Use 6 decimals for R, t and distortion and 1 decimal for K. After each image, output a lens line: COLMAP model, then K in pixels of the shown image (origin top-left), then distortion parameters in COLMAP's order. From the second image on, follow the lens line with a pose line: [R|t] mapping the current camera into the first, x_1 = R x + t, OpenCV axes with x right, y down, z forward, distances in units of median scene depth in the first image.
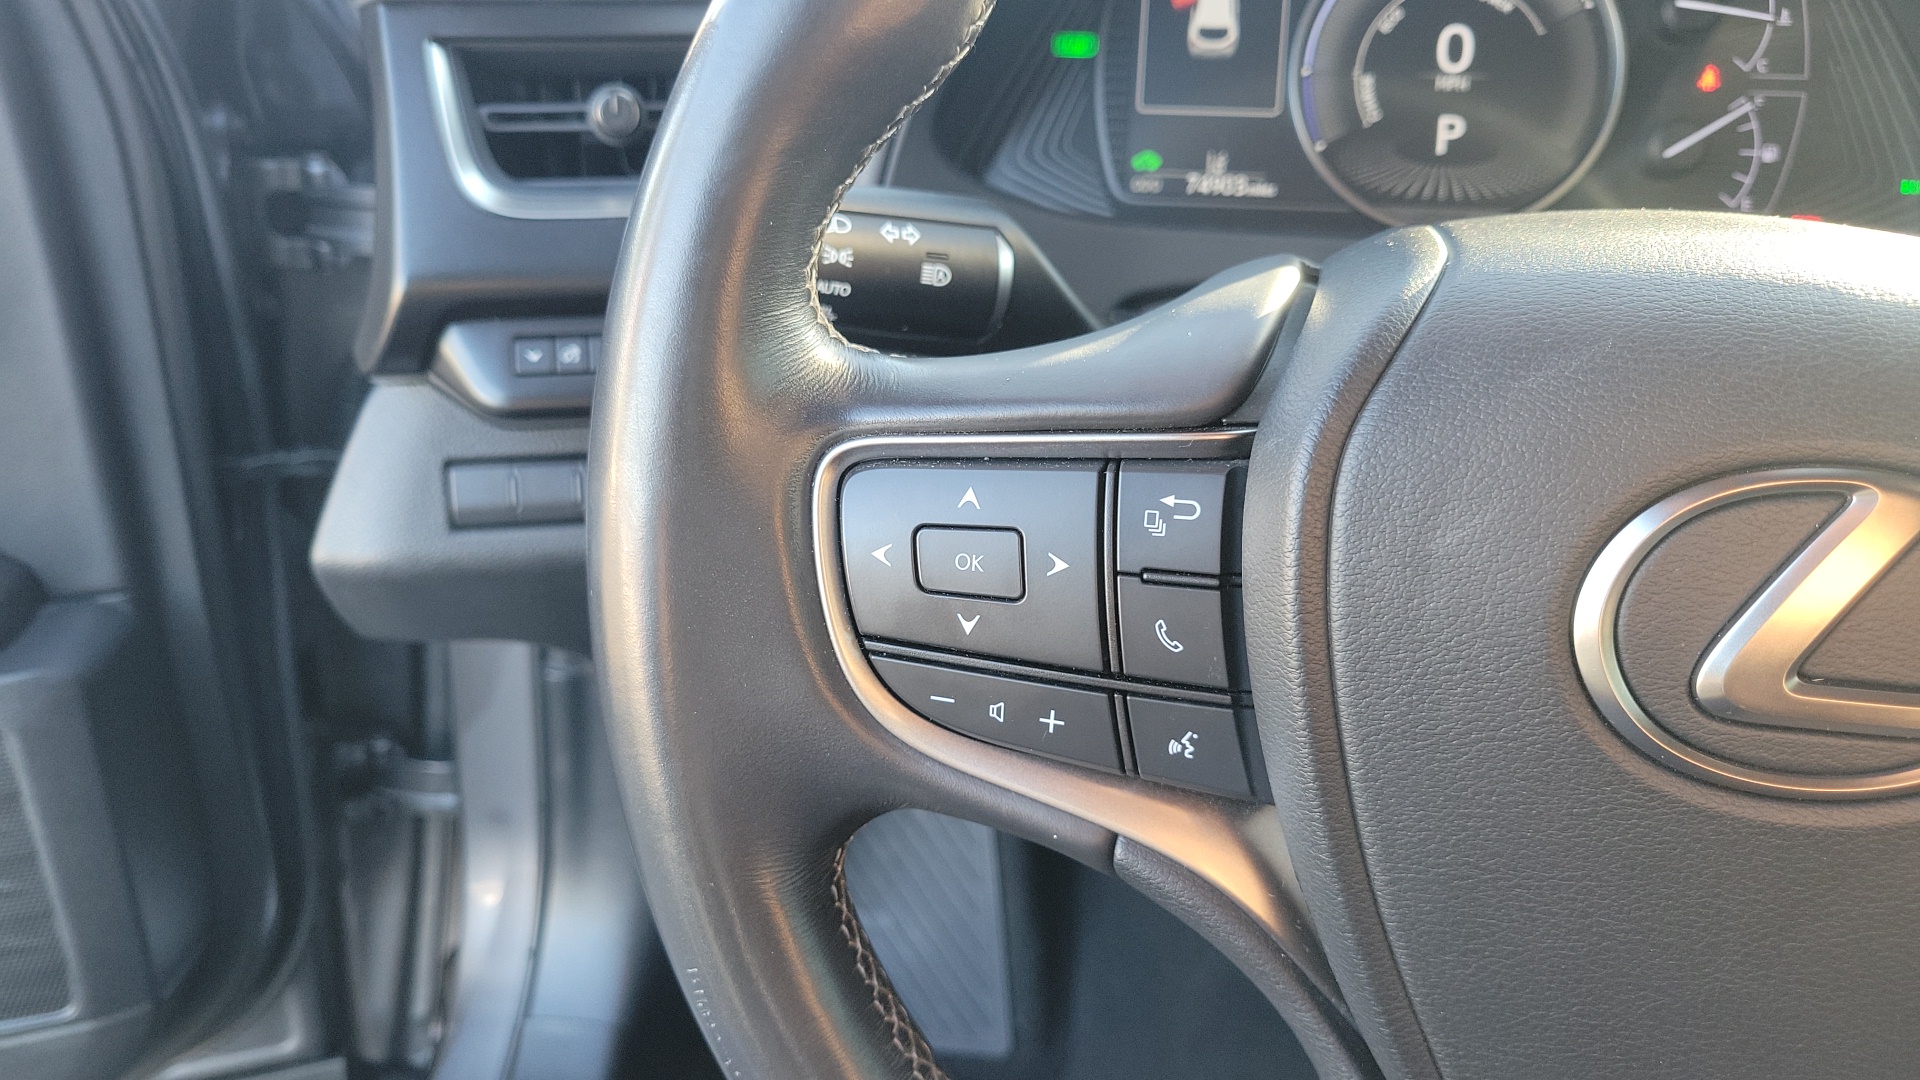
lens RADIAL K [[1507.5, 0, 960.0], [0, 1507.5, 540.0], [0, 0, 1]] dist [0.006291, 0.000604]
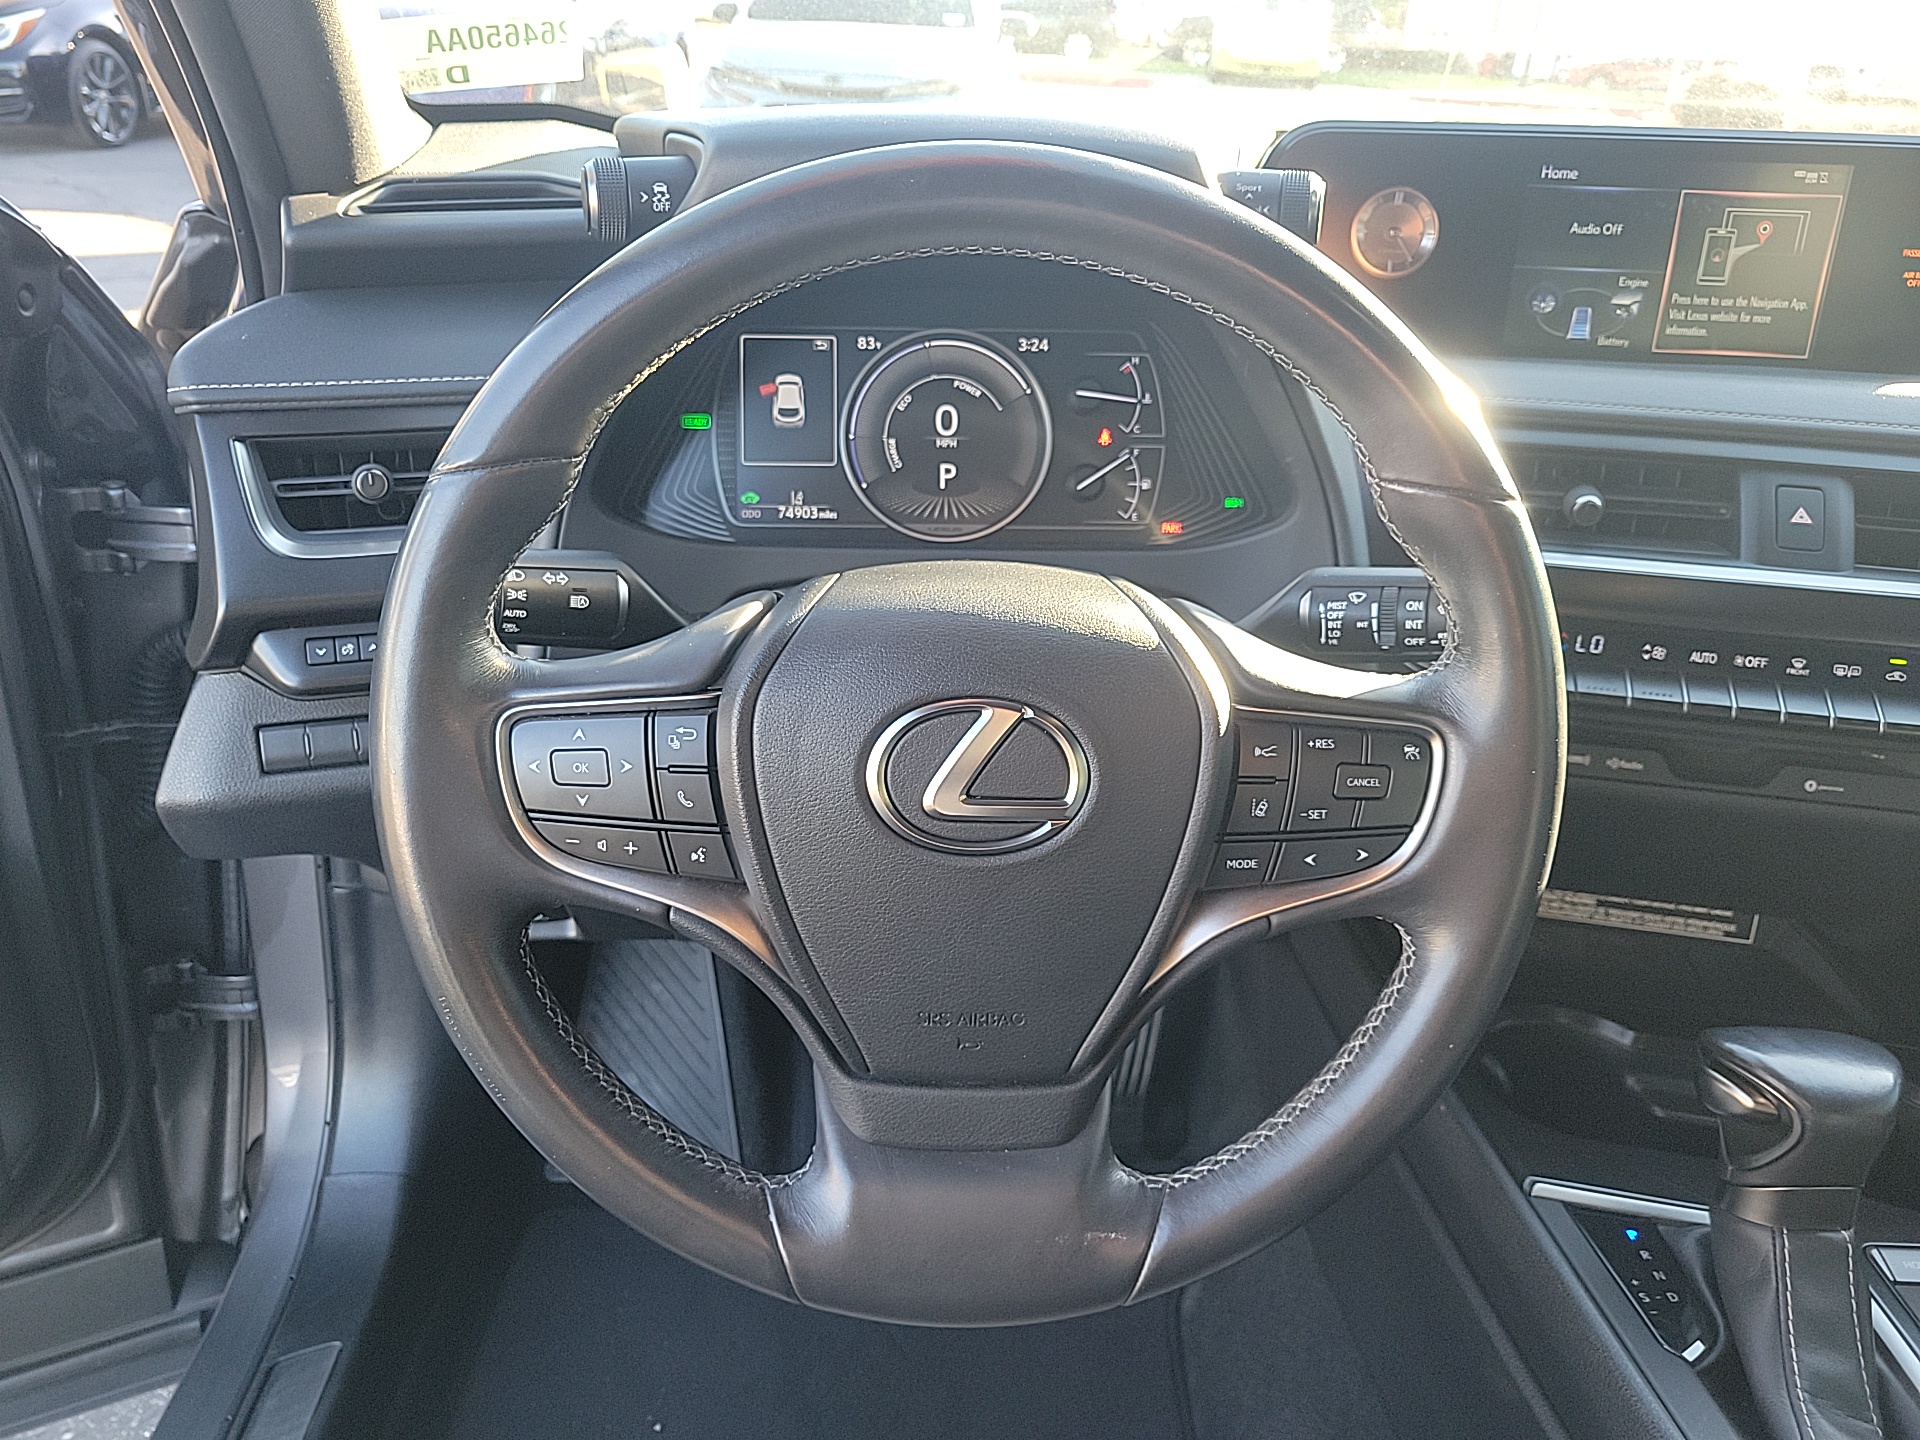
lens RADIAL K [[1482.7, 0, 964.1], [0, 1482.7, 722.3], [0, 0, 1]] dist [0.019285, -0.008477]
pose [[0.987333, -0.054202, 0.149116, 0.113926], [0.058221, 0.998045, -0.022718, 0.015431], [-0.147594, 0.031112, 0.988559, -0.513765]]
